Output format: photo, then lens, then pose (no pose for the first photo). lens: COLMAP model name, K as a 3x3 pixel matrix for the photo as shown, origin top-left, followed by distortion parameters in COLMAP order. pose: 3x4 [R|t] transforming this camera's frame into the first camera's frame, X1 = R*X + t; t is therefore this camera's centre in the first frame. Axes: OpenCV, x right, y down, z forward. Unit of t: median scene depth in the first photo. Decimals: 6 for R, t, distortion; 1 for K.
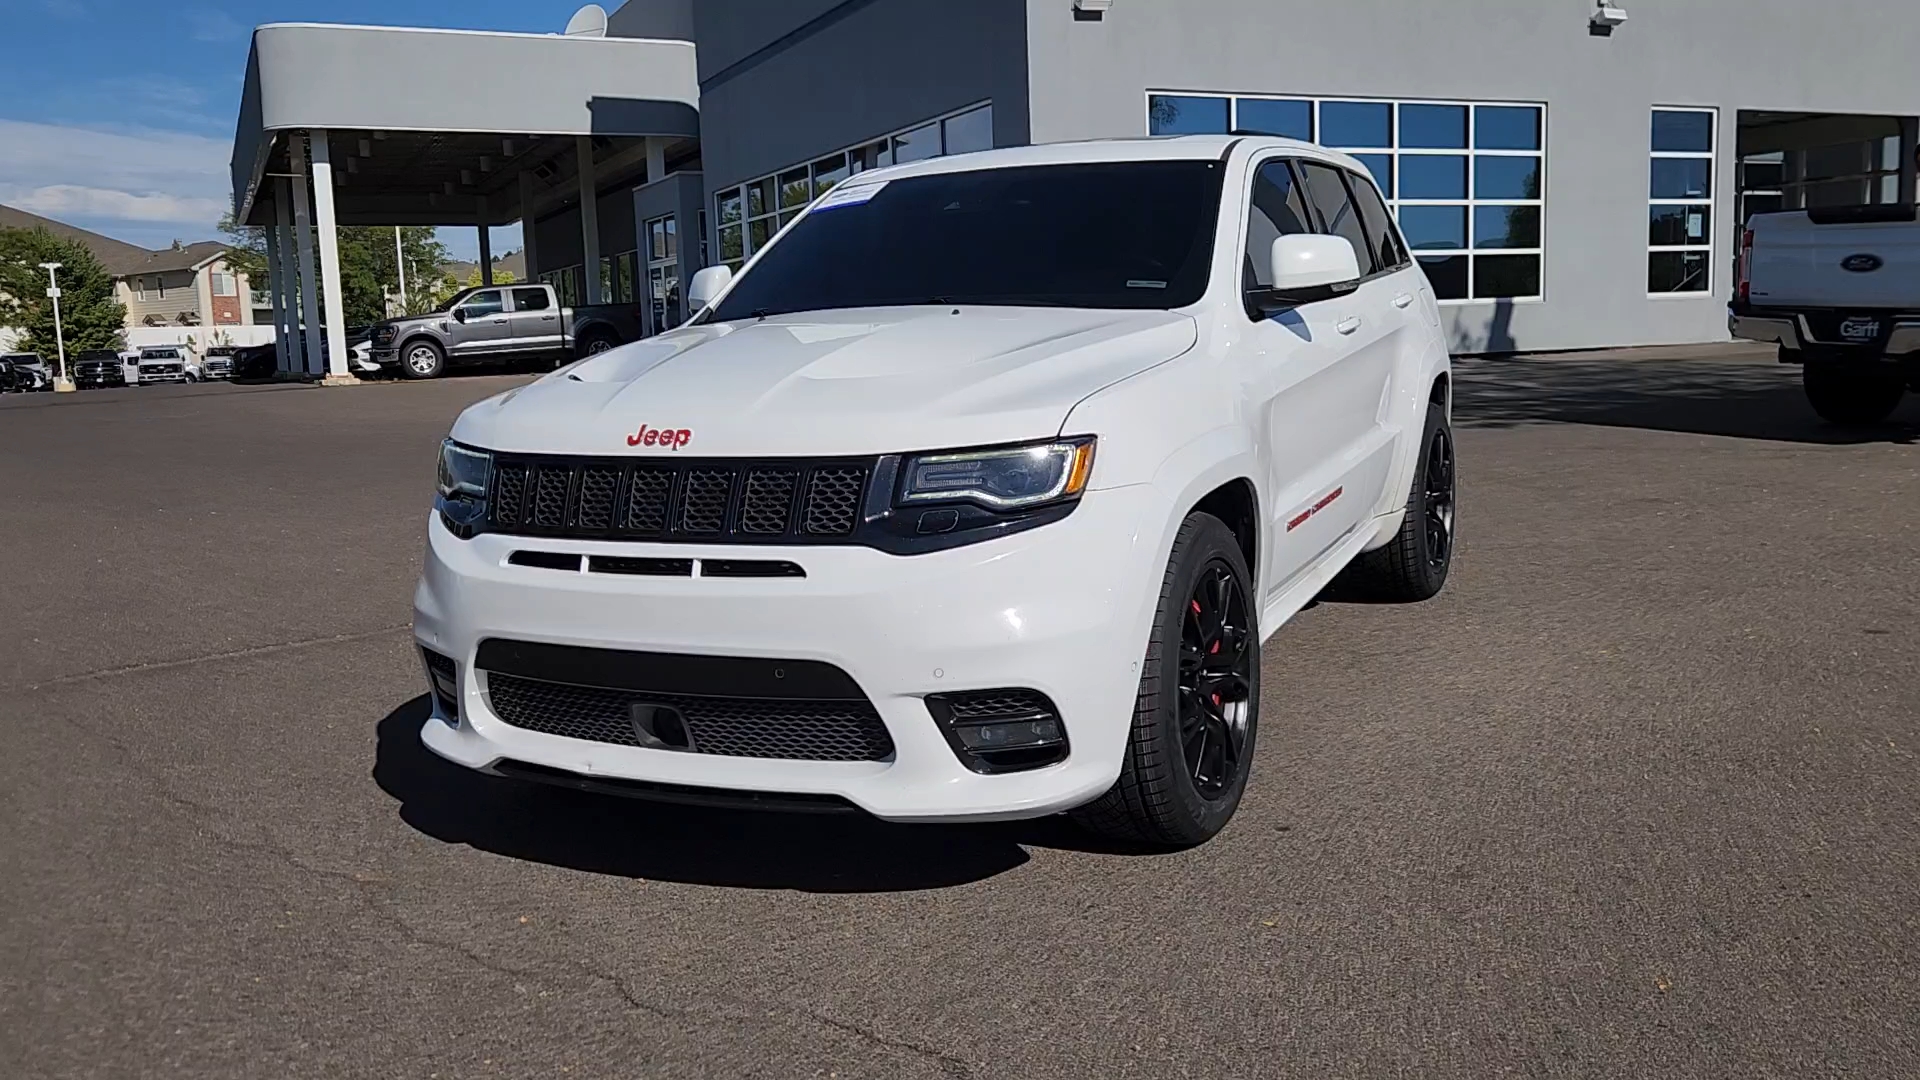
lens RADIAL K [[1617.8, 0, 948.3], [0, 1617.8, 562.4], [0, 0, 1]] dist [0.036166, -0.031234]
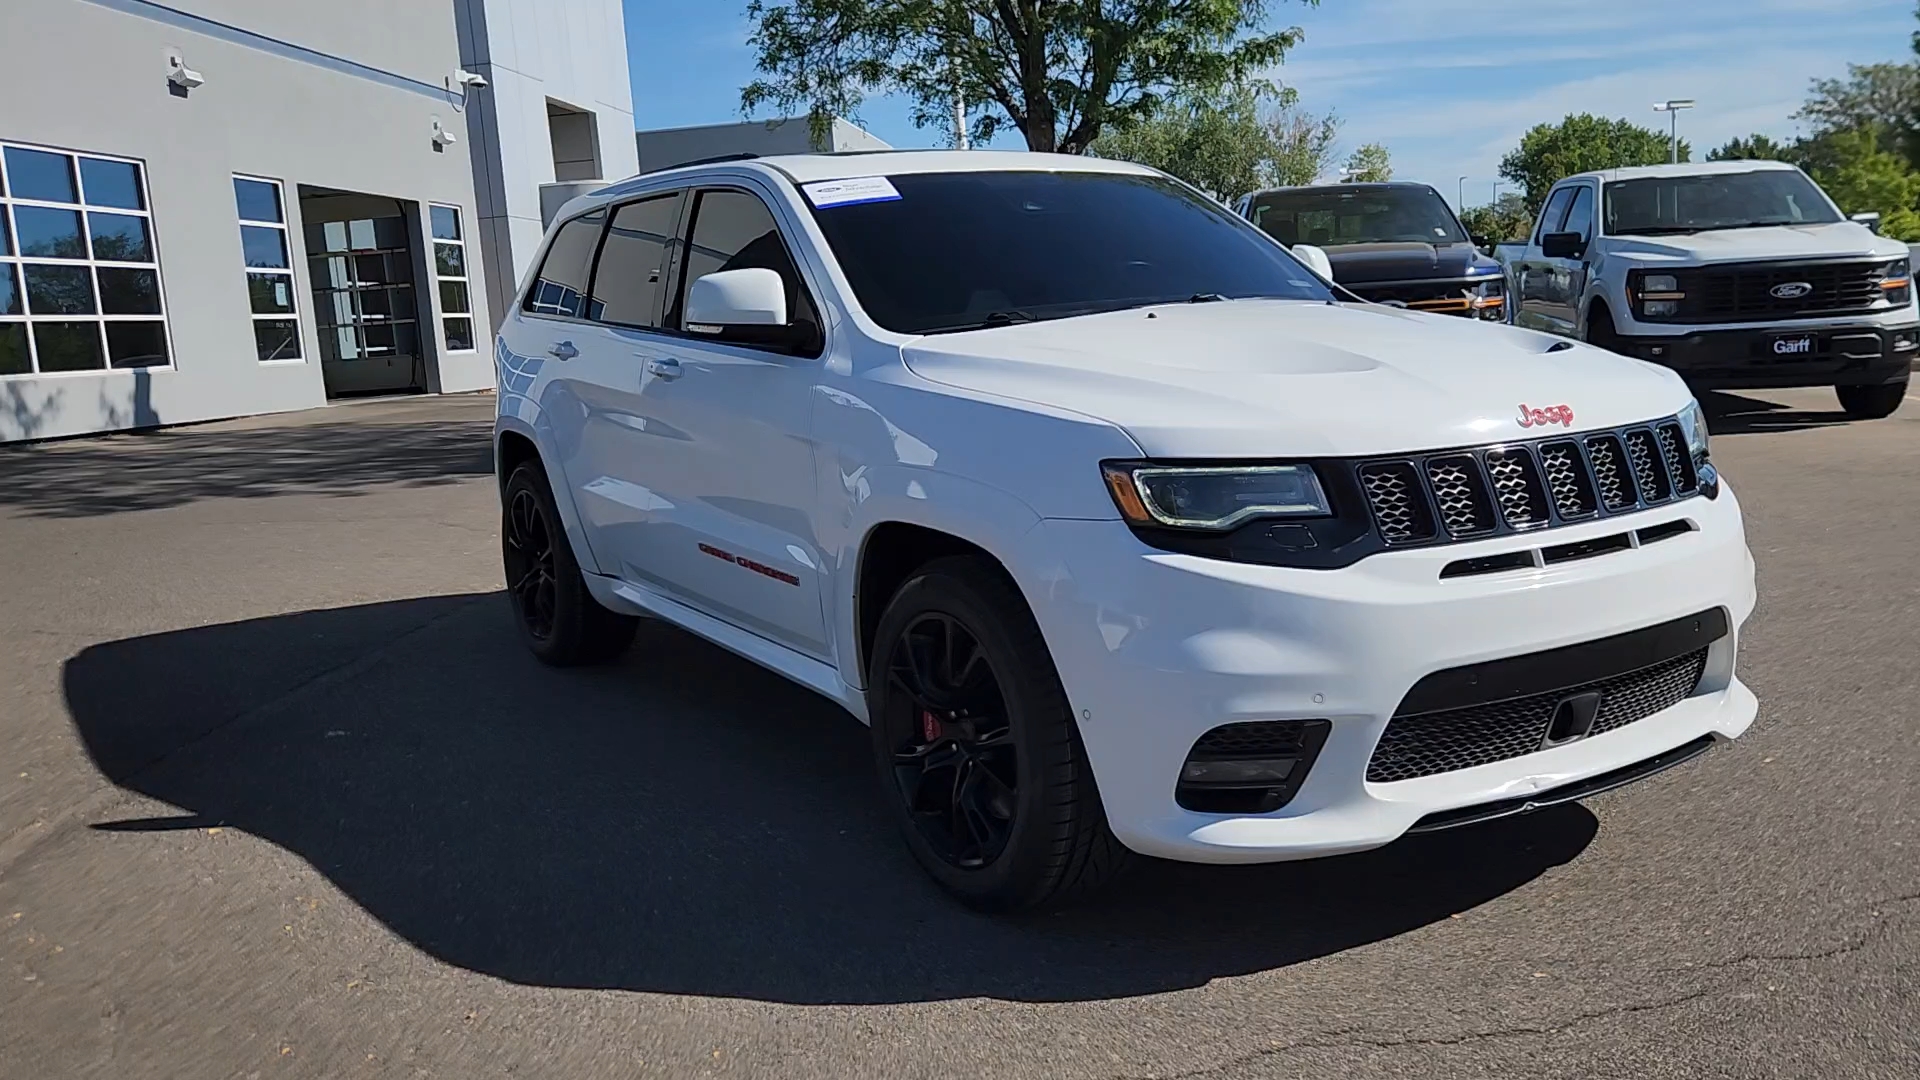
lens RADIAL K [[1617.8, 0, 948.3], [0, 1617.8, 562.4], [0, 0, 1]] dist [0.036166, -0.031234]
pose [[0.542755, -0.125498, 0.830462, -0.907360], [0.167168, 0.985132, 0.039618, -0.069032], [-0.823087, 0.117324, 0.555664, 0.599281]]
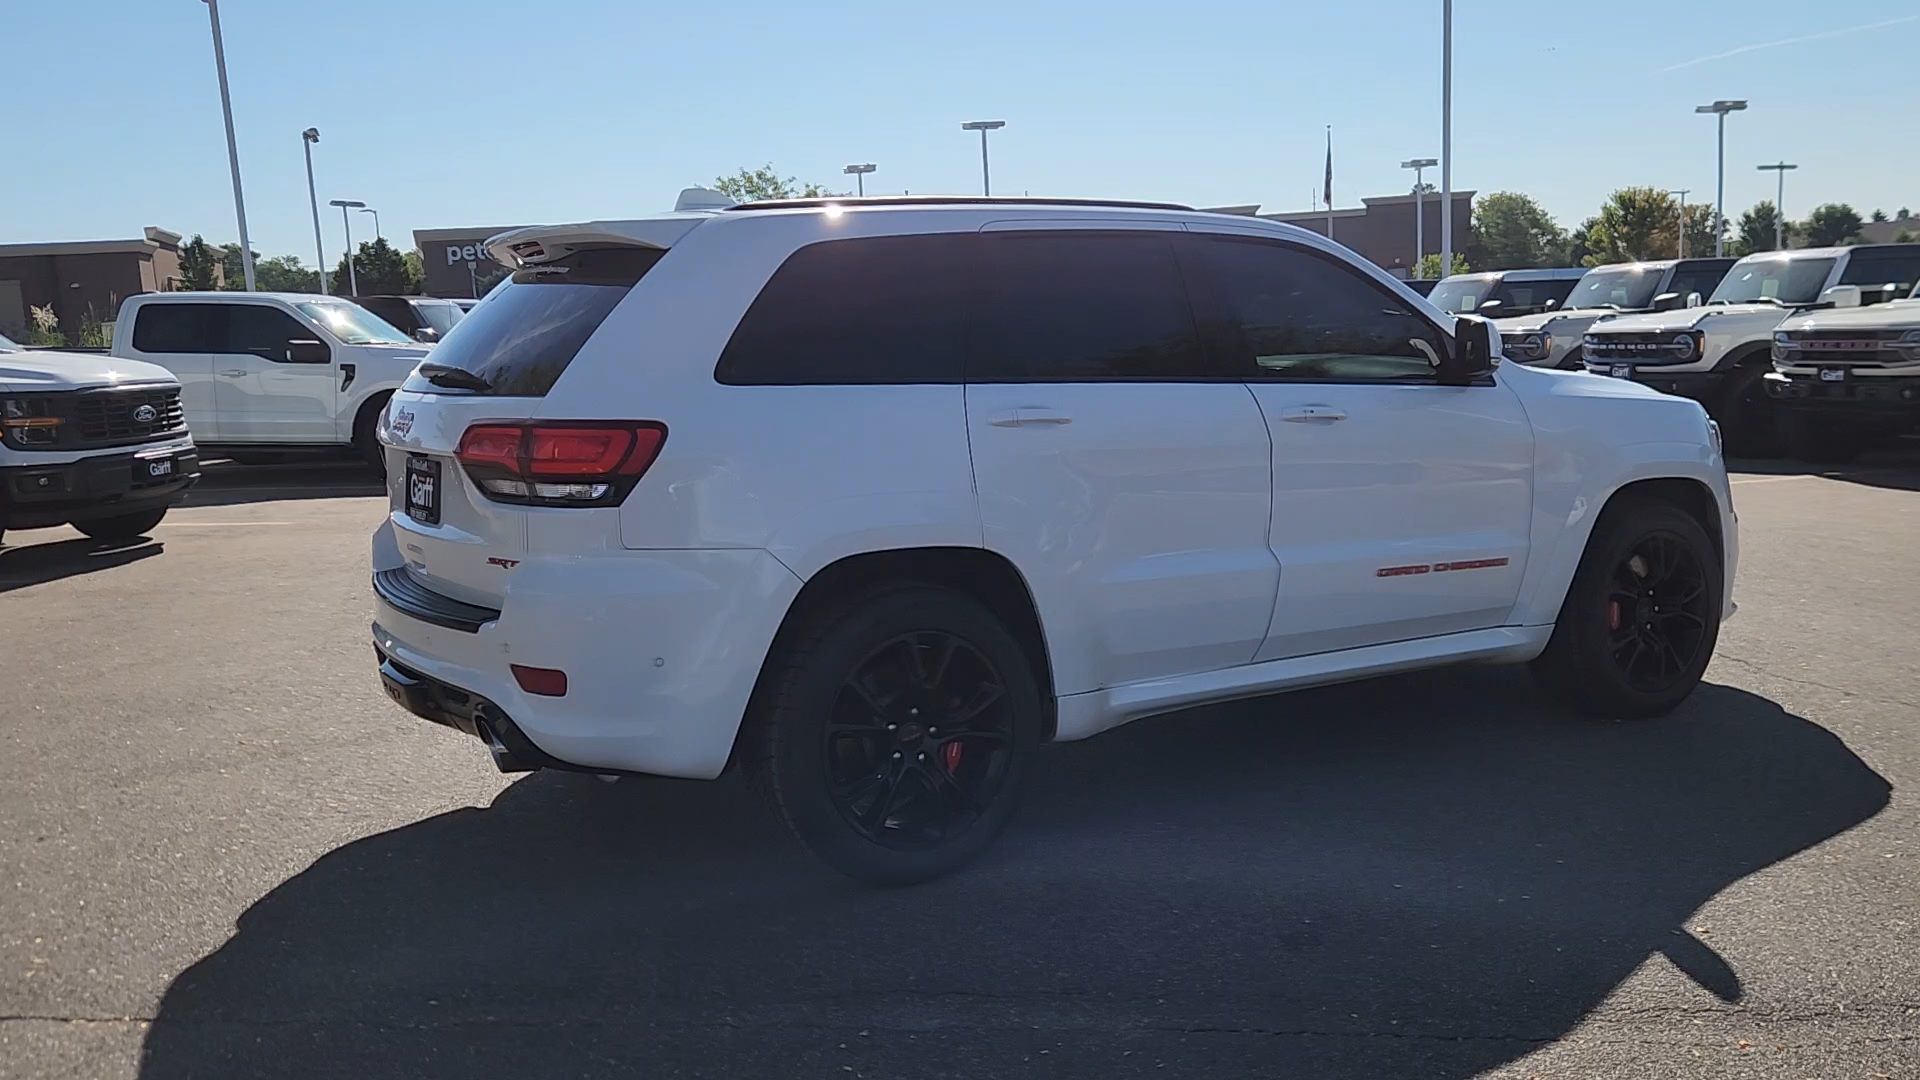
lens RADIAL K [[1617.8, 0, 948.3], [0, 1617.8, 562.4], [0, 0, 1]] dist [0.036166, -0.031234]
pose [[-0.838085, -0.007036, 0.545495, -0.485986], [0.160118, 0.952706, 0.258290, -0.406220], [-0.521513, 0.303812, -0.797322, 2.346365]]
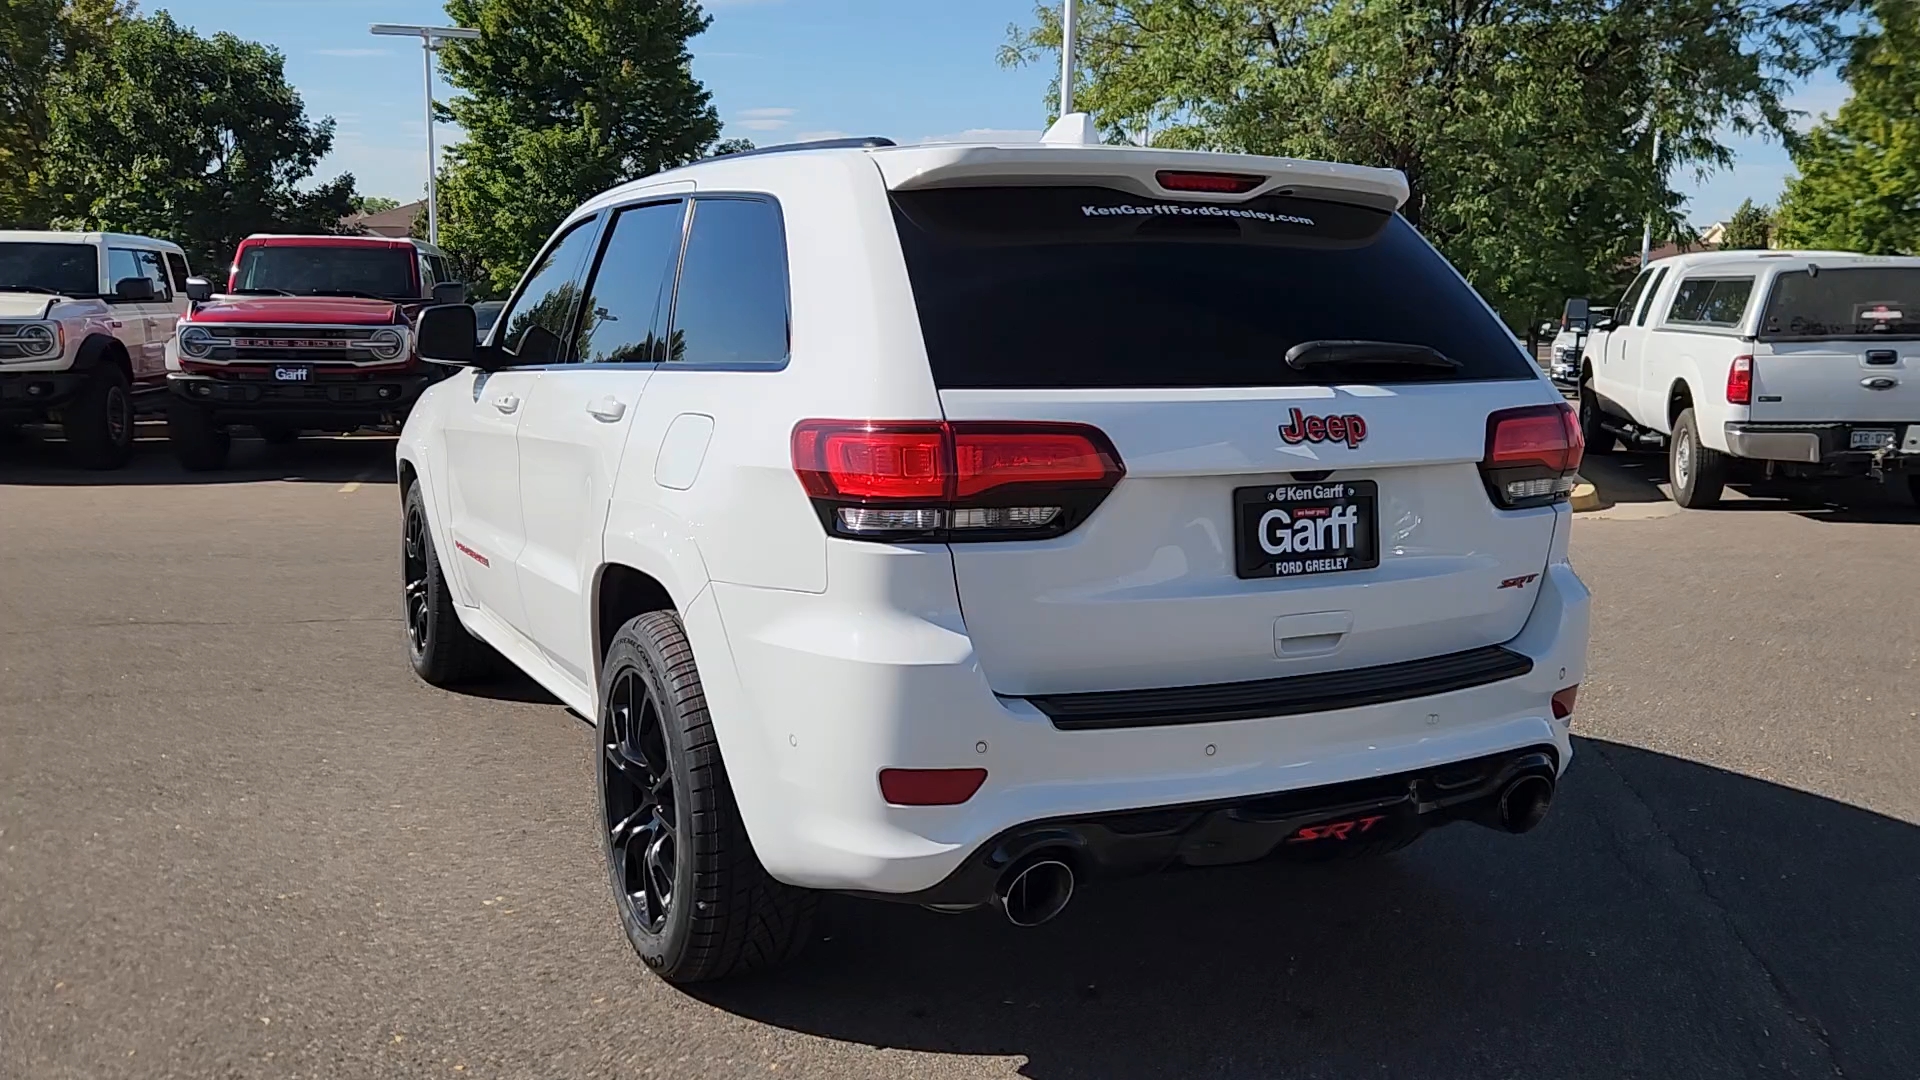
lens RADIAL K [[1617.8, 0, 948.3], [0, 1617.8, 562.4], [0, 0, 1]] dist [0.036166, -0.031234]
pose [[-0.618681, 0.164092, -0.768315, 0.919629], [-0.116646, 0.947920, 0.296379, -0.411686], [0.776935, 0.272985, -0.567320, 1.981533]]
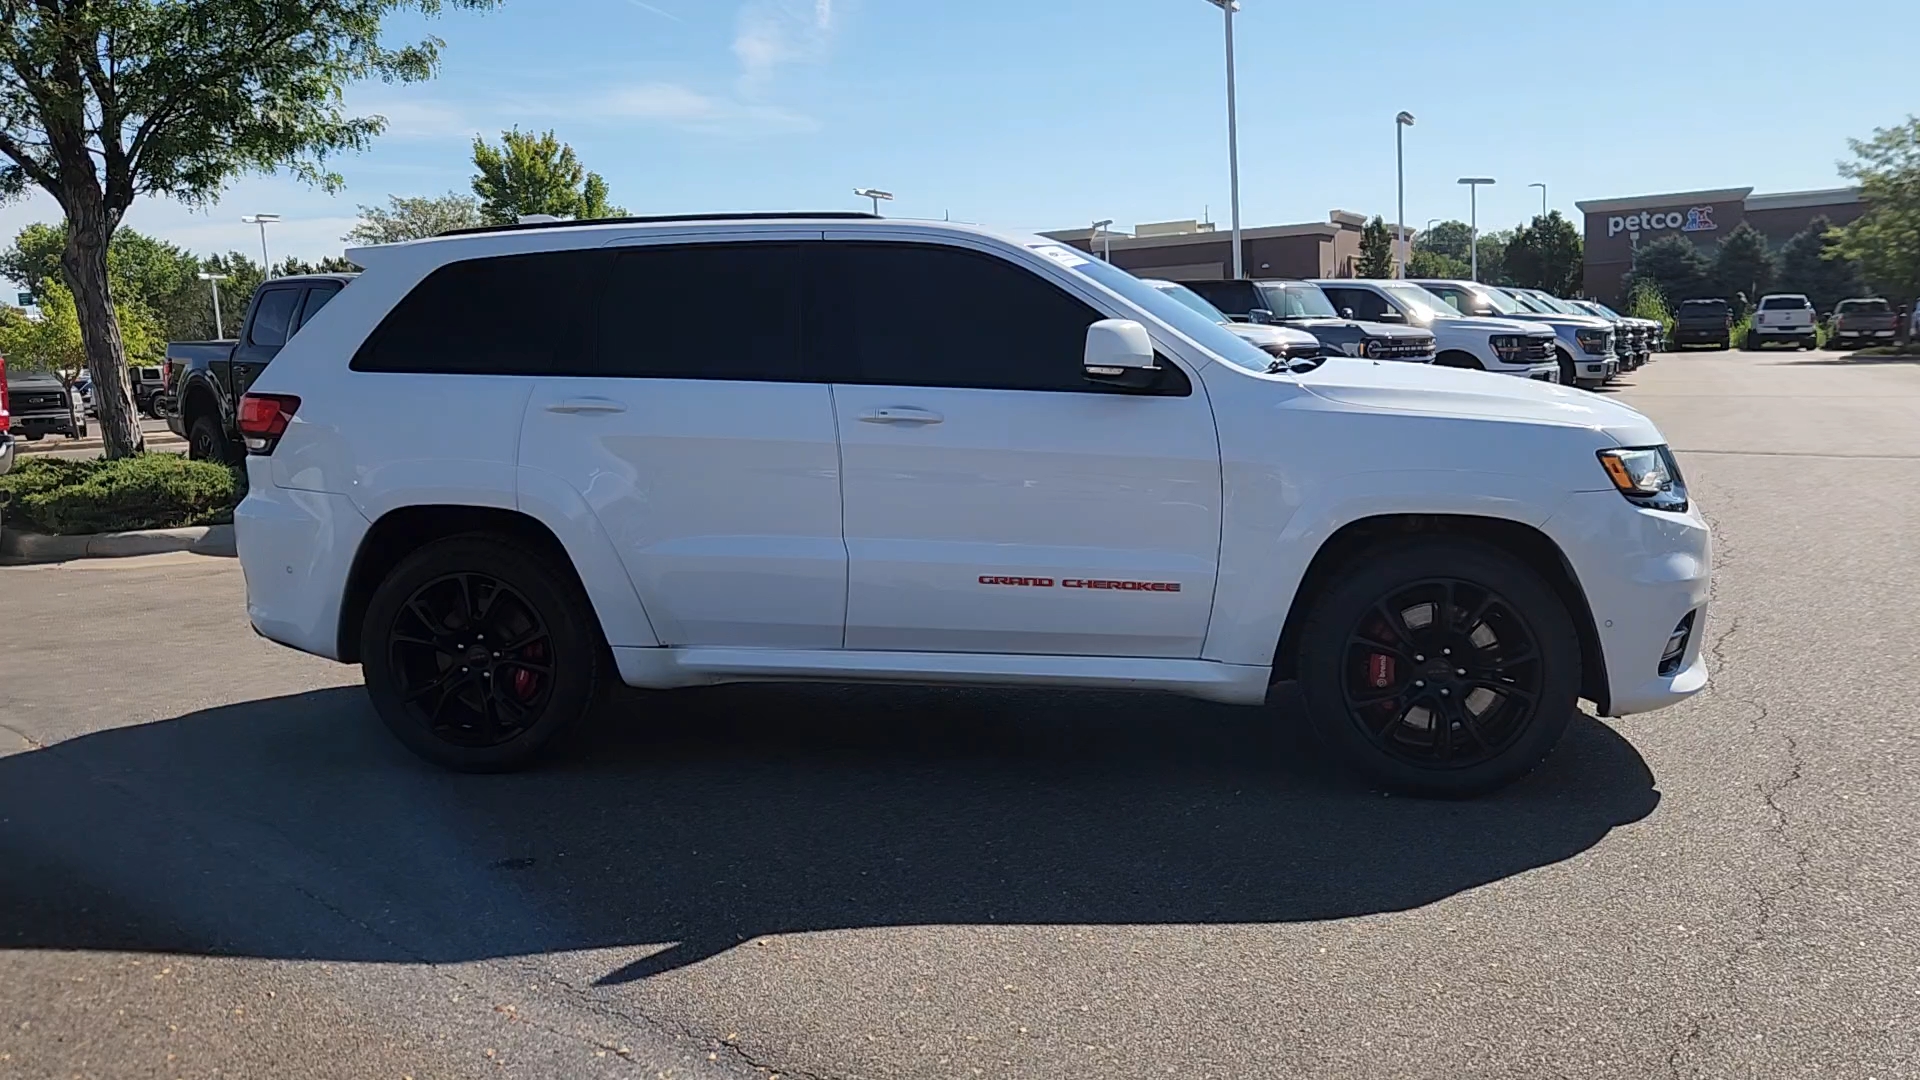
lens RADIAL K [[1616.5, 0, 947.6], [0, 1616.5, 566.7], [0, 0, 1]] dist [0.044885, -0.062568]
pose [[-0.284659, -0.083859, 0.954954, -1.168655], [0.199970, 0.969057, 0.144706, -0.236733], [-0.937540, 0.232154, -0.259082, 1.611911]]
